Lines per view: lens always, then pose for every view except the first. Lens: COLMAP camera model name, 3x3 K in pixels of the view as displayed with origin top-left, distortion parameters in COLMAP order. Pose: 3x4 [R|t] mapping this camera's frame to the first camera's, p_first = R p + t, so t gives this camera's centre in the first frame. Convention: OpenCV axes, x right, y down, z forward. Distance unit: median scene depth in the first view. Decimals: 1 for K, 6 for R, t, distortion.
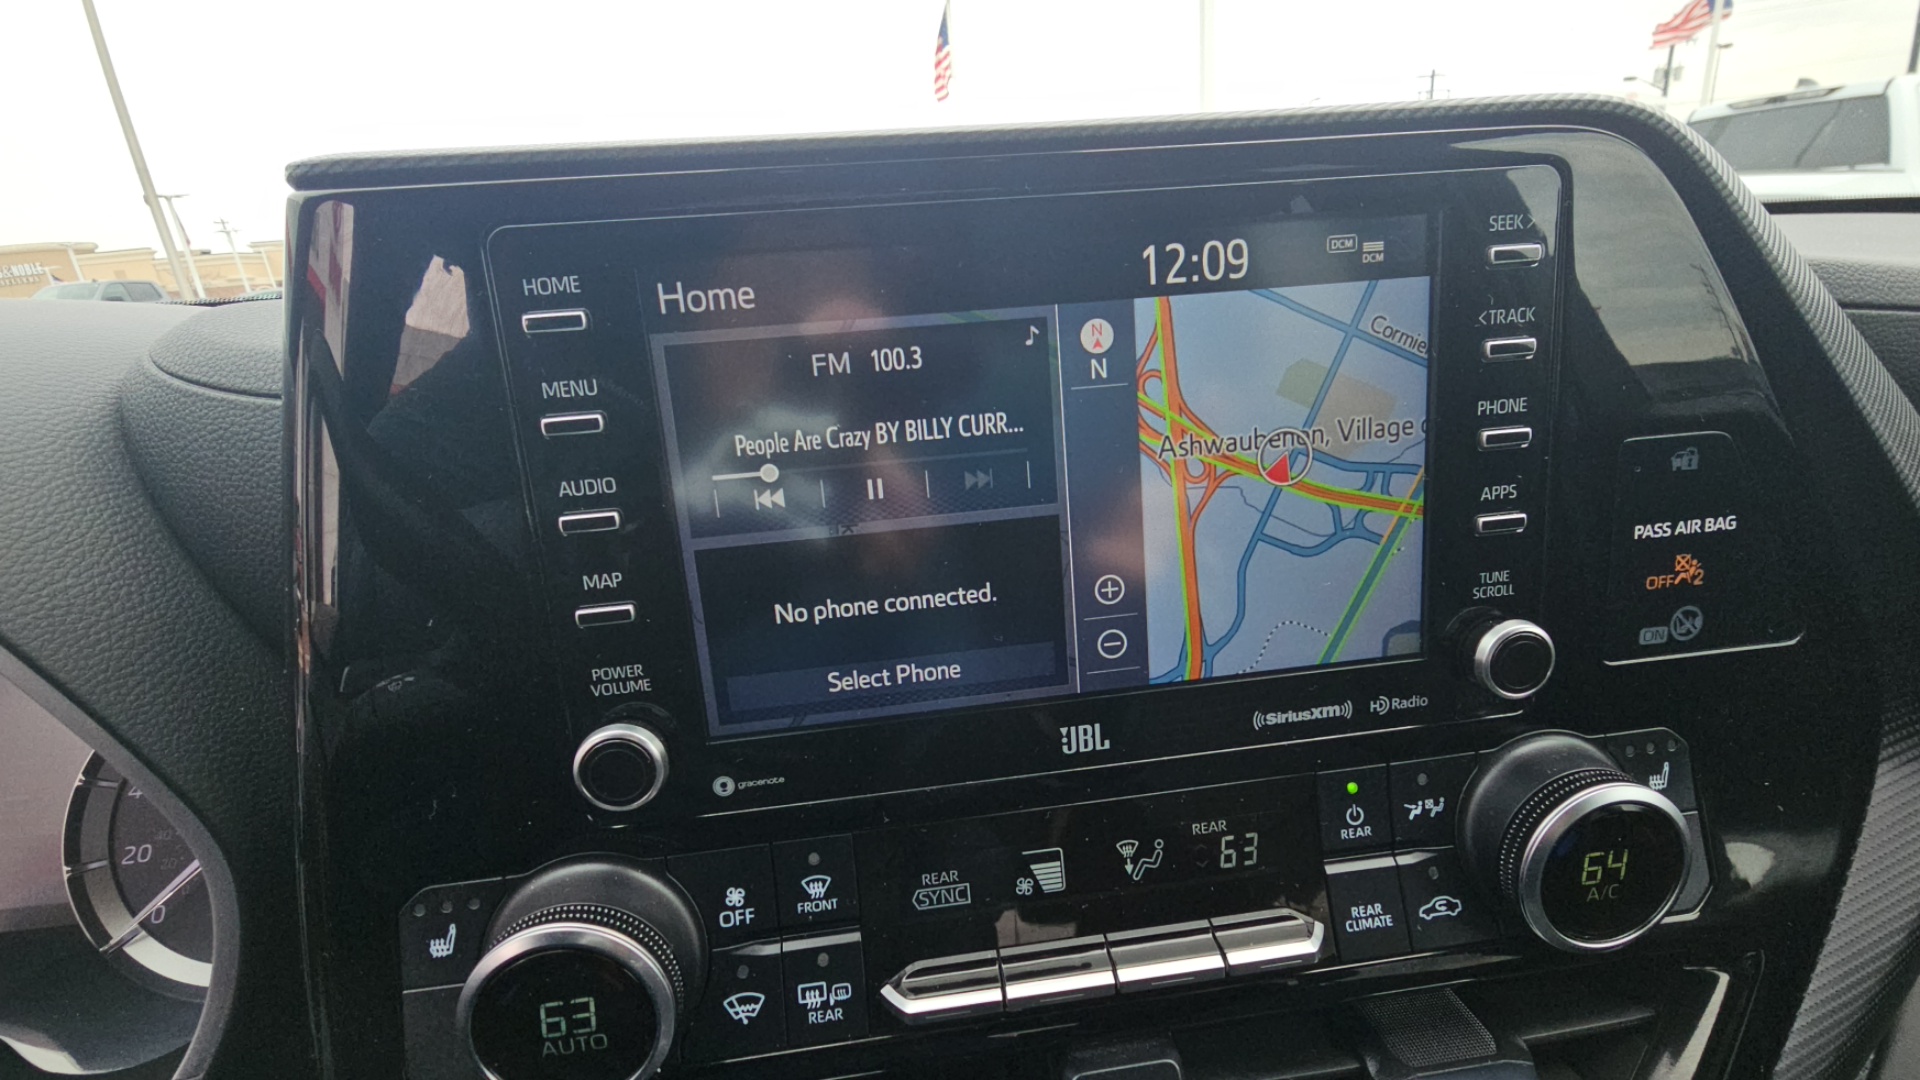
lens RADIAL K [[859.6, 0, 982.3], [0, 859.6, 548.2], [0, 0, 1]] dist [0.014827, -0.009522]
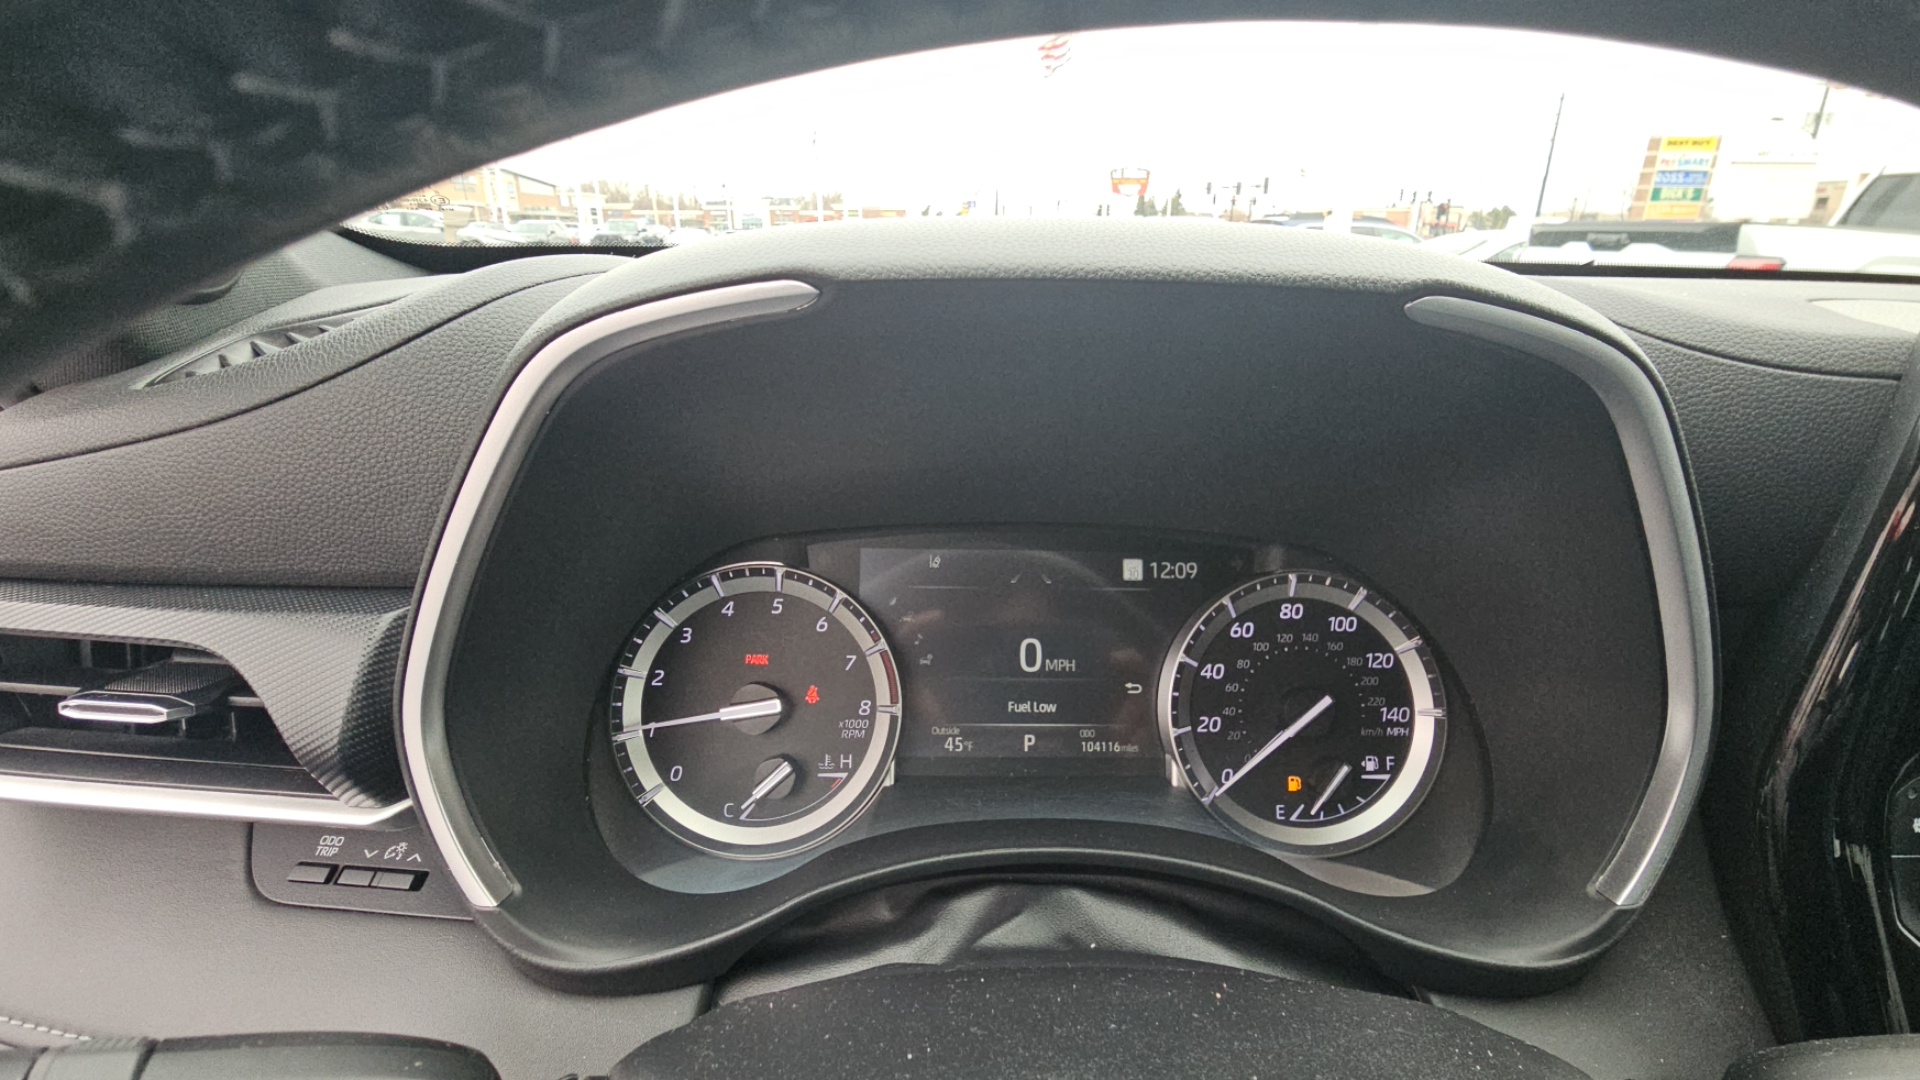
lens RADIAL K [[859.6, 0, 982.3], [0, 859.6, 548.2], [0, 0, 1]] dist [0.014827, -0.009522]
pose [[0.991906, 0.113761, -0.056394, -1.868168], [-0.112465, 0.993325, 0.025653, 0.175168], [0.058936, -0.019103, 0.998079, -0.304627]]
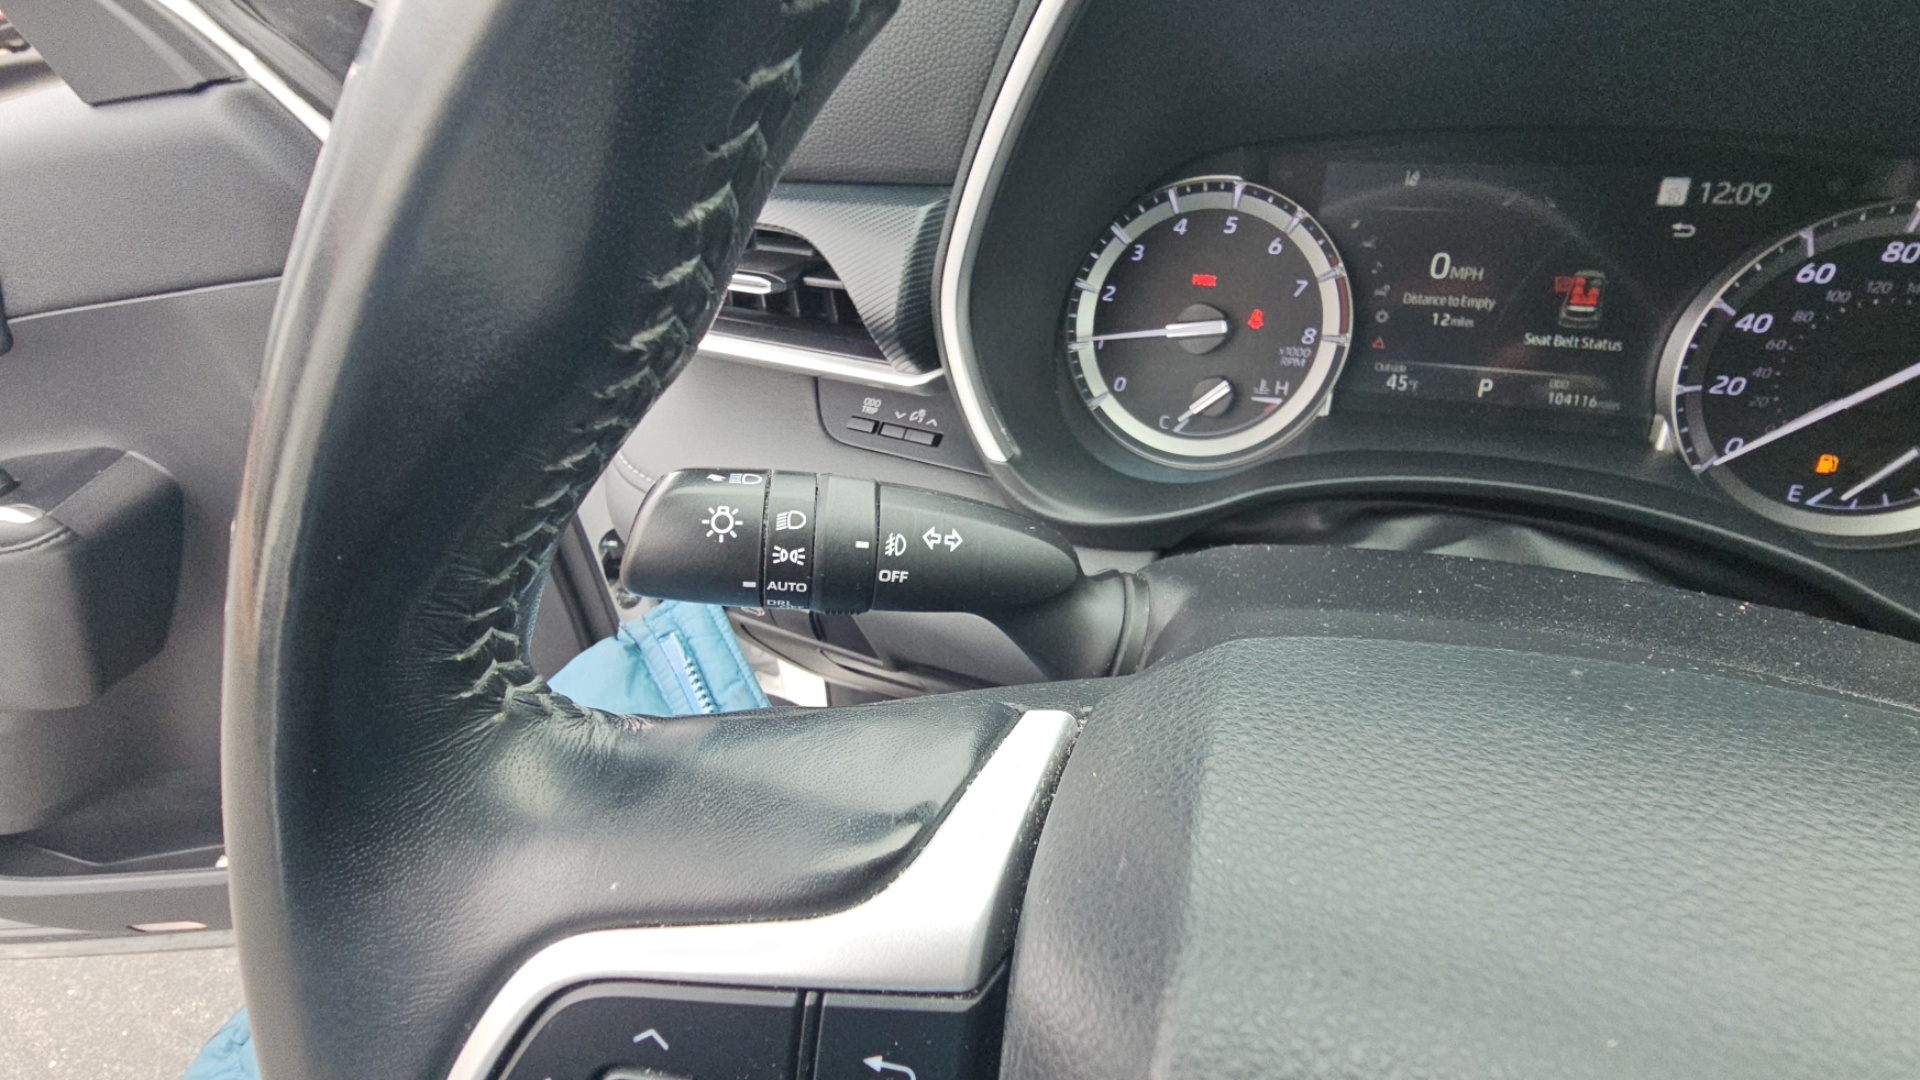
lens RADIAL K [[861.5, 0, 978.7], [0, 861.5, 545.8], [0, 0, 1]] dist [0.000799, -0.001156]
pose [[0.891030, 0.281256, -0.356314, -2.022437], [-0.111004, 0.896100, 0.429748, 0.274876], [0.440162, -0.343366, 0.829673, -0.460314]]
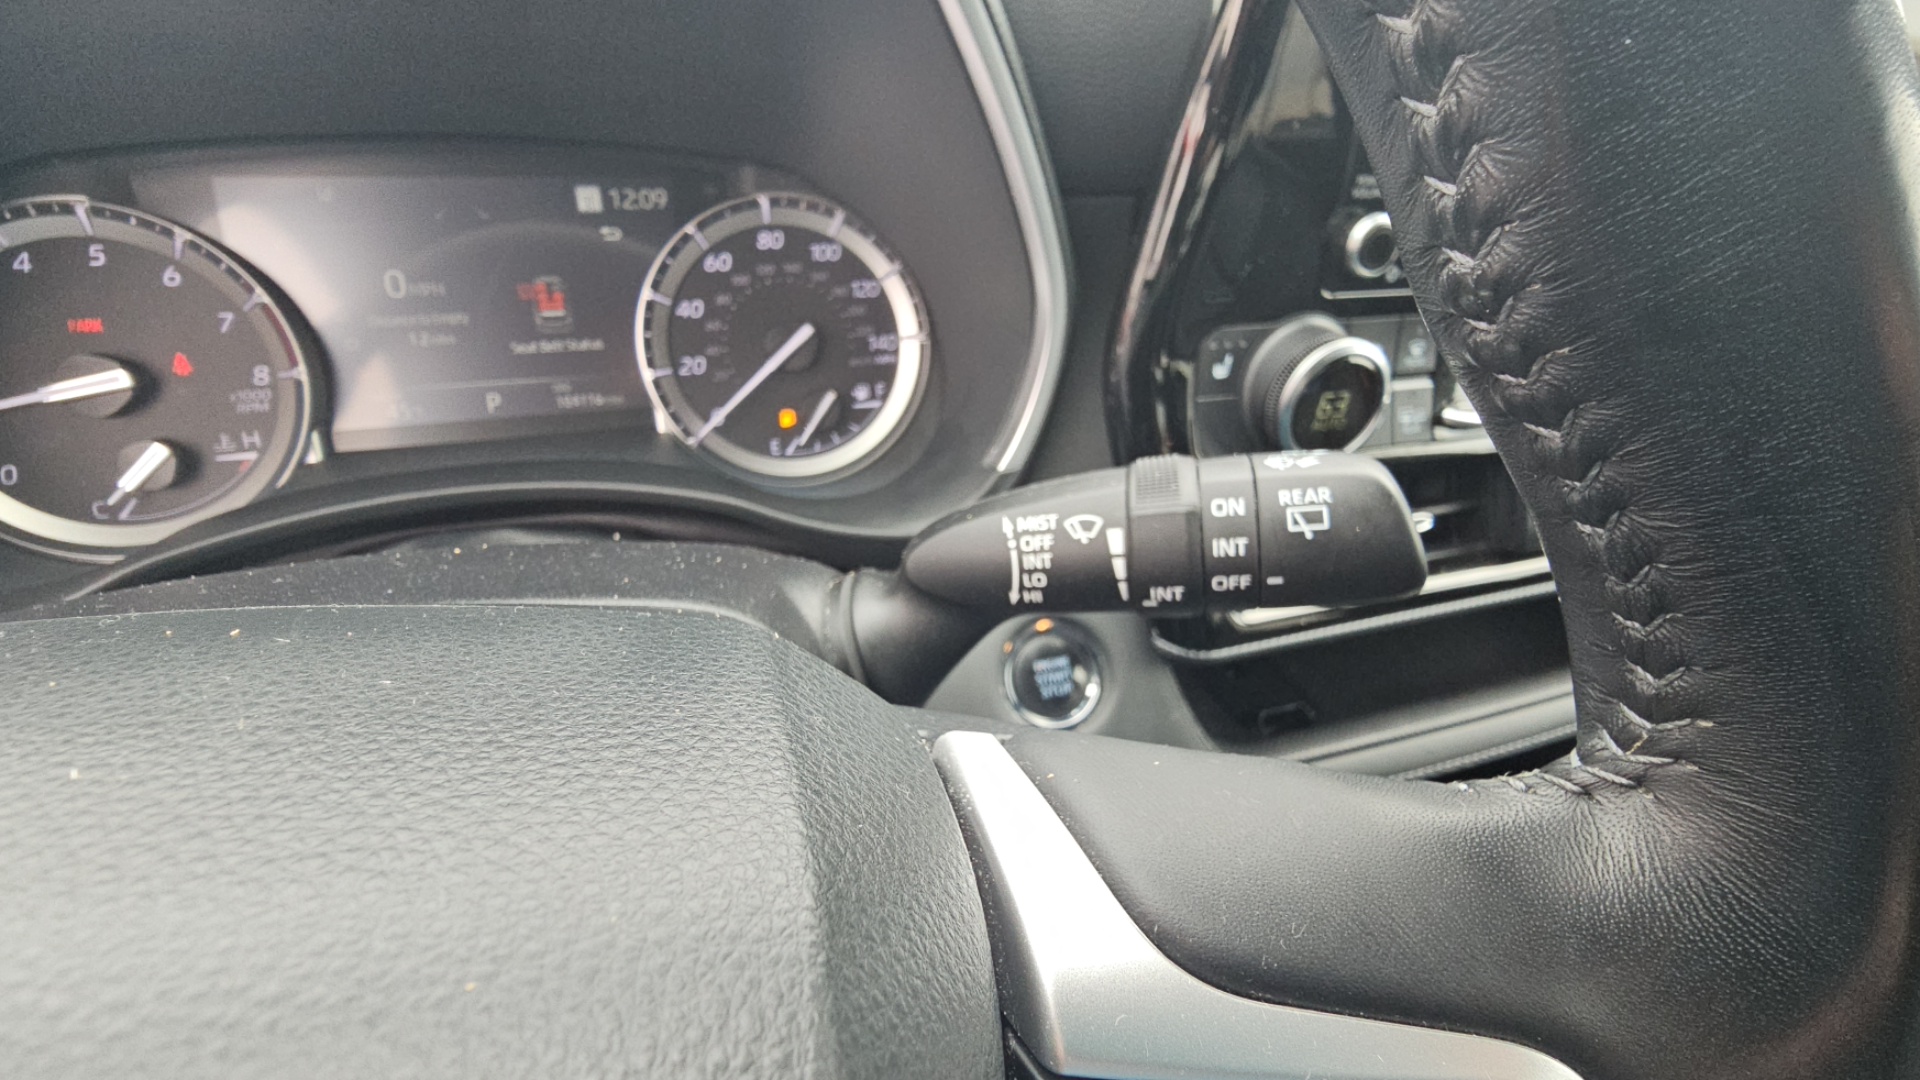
lens RADIAL K [[863.5, 0, 977.9], [0, 863.5, 544.9], [0, 0, 1]] dist [0.018626, -0.013783]
pose [[0.967105, -0.009433, 0.254204, -1.355150], [-0.068110, 0.953223, 0.294493, 0.322468], [-0.245091, -0.302120, 0.921224, -0.347883]]
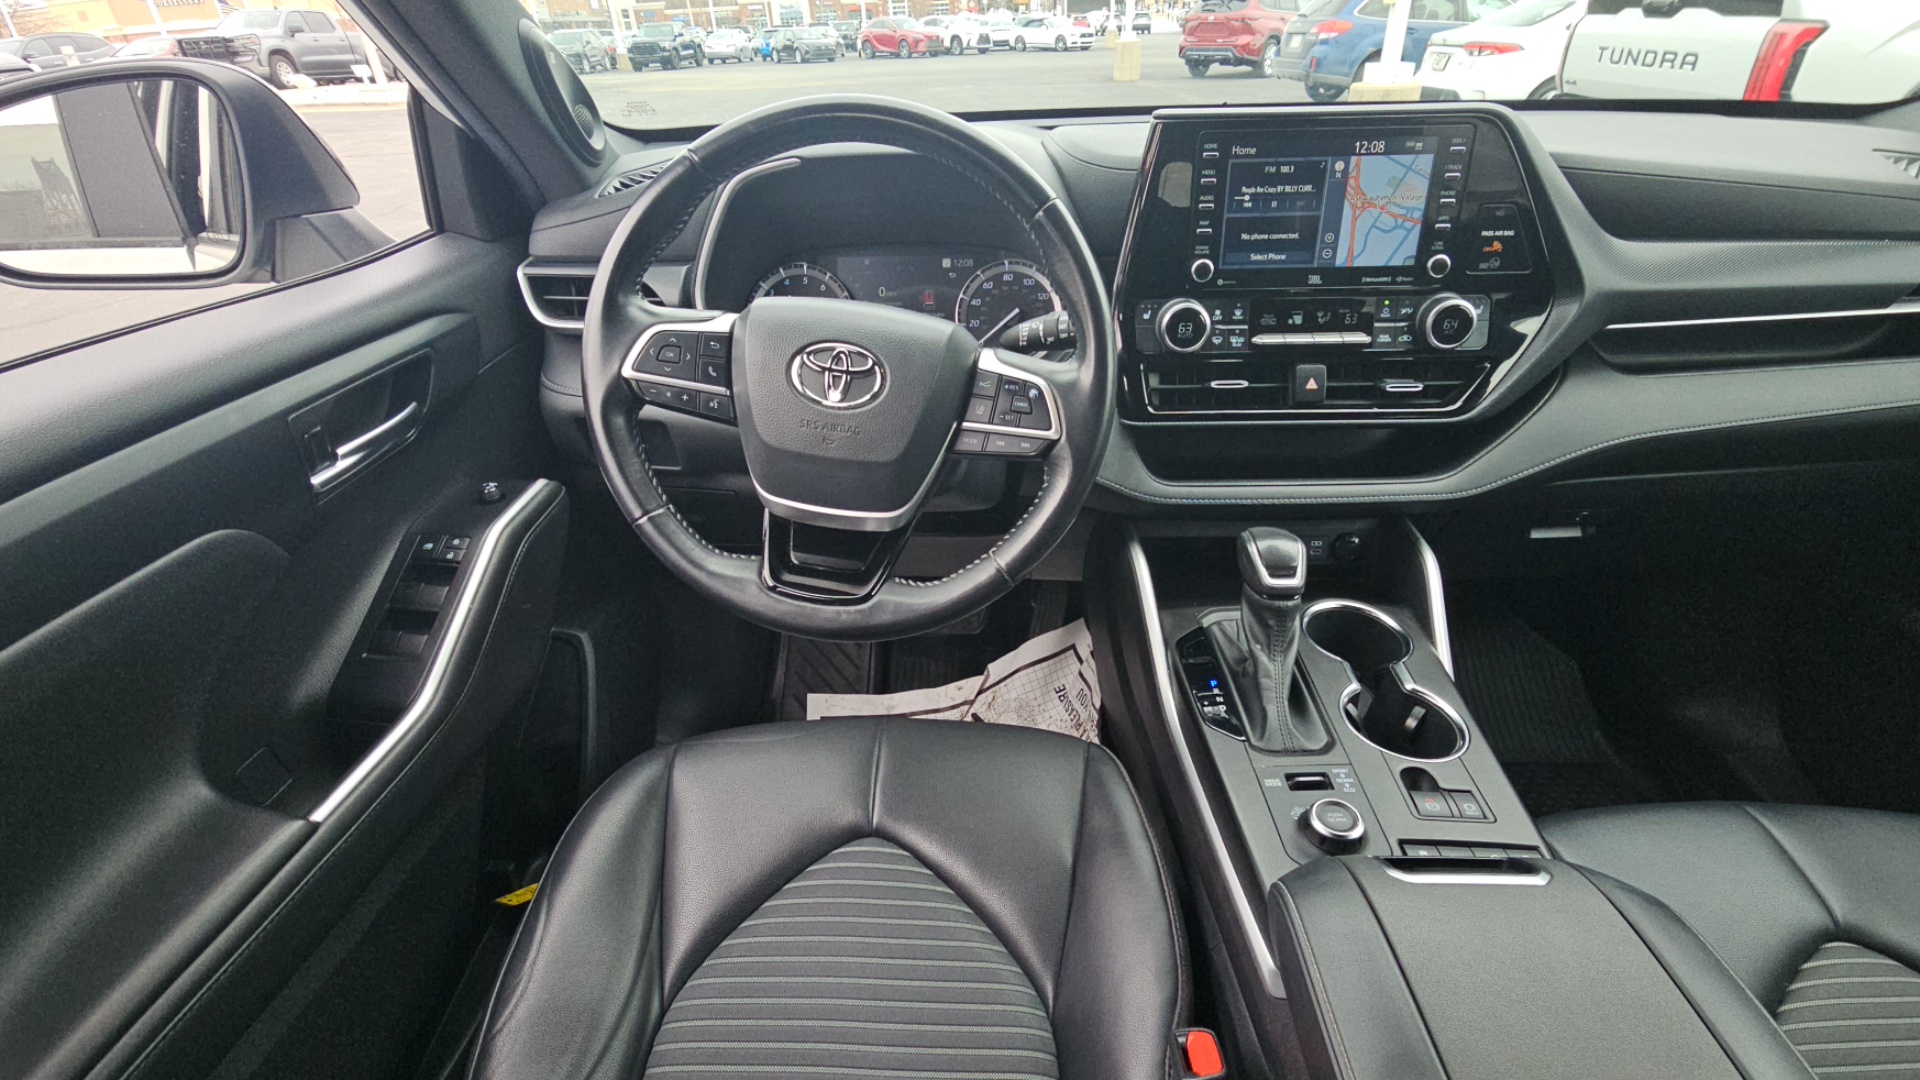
lens RADIAL K [[855.7, 0, 983.8], [0, 855.7, 545.4], [0, 0, 1]] dist [0.011158, -0.007504]
pose [[0.988179, 0.111343, -0.105377, -0.805365], [-0.084597, 0.969300, 0.230869, 0.617358], [0.127847, -0.219225, 0.967262, -3.137689]]
